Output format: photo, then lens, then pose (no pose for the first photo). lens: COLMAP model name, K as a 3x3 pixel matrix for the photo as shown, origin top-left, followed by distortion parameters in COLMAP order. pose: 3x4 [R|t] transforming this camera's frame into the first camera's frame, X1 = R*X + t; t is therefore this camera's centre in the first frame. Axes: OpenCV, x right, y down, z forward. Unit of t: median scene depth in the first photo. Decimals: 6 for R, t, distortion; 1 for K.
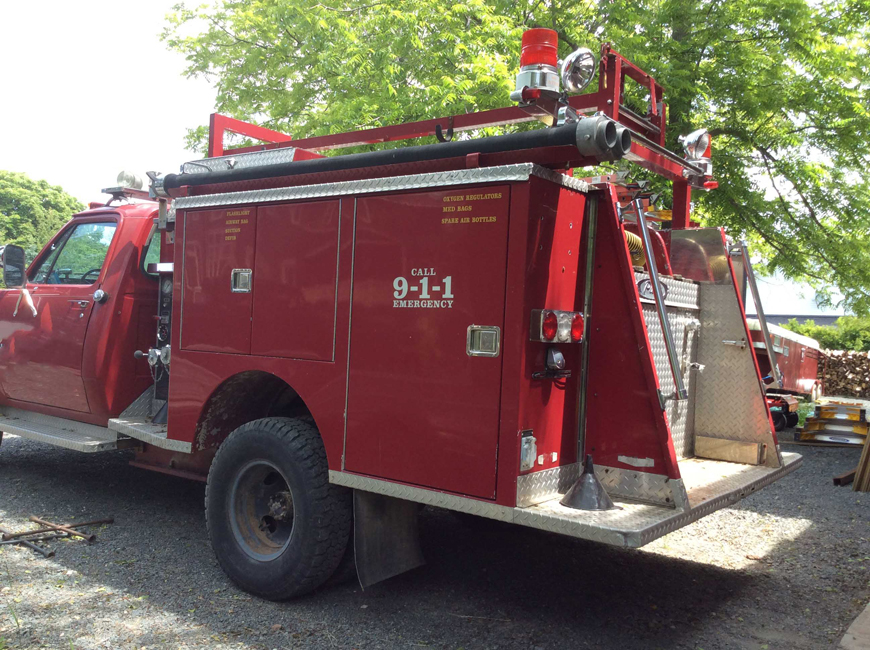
lens RADIAL K [[798.9, 0, 435.0], [0, 798.9, 325.0], [0, 0, 1]] dist [0.047911, -0.004243]
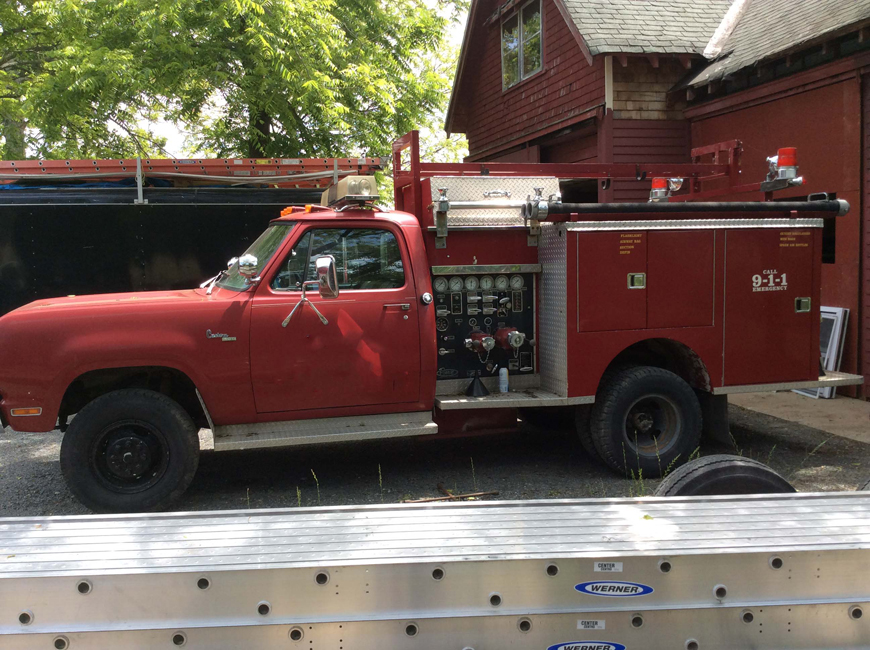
lens RADIAL K [[805.3, 0, 433.1], [0, 805.3, 342.7], [0, 0, 1]] dist [0.102758, -0.205894]
pose [[0.603489, -0.135356, 0.785799, -1.990883], [0.047996, 0.989866, 0.133646, -0.191935], [-0.795925, -0.042939, 0.603870, 0.449250]]
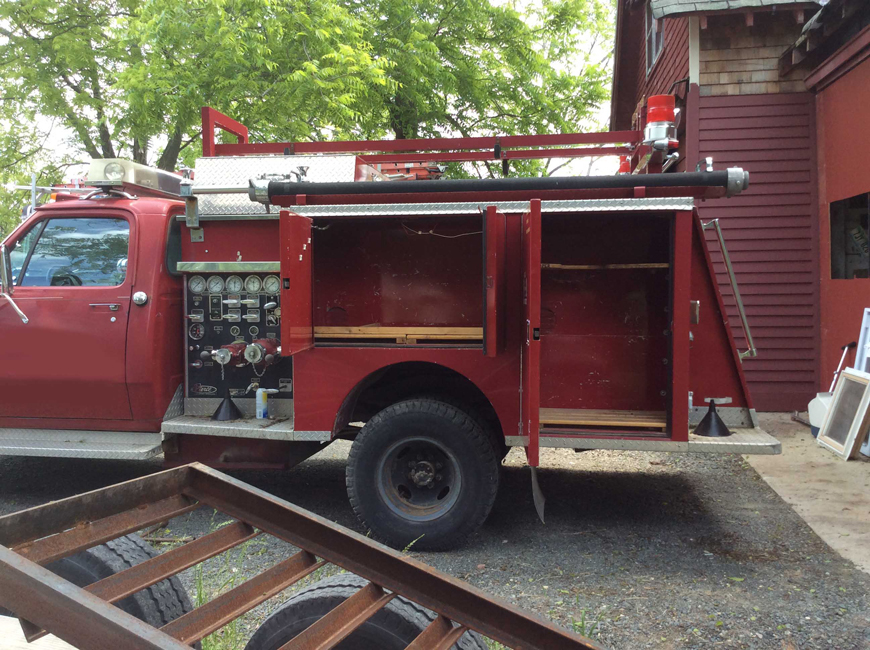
lens RADIAL K [[805.3, 0, 433.1], [0, 805.3, 342.7], [0, 0, 1]] dist [0.102758, -0.205894]
pose [[0.876274, -0.075607, 0.475845, -0.869095], [0.040649, 0.995691, 0.083349, -0.076581], [-0.480096, -0.053693, 0.875571, -0.039876]]
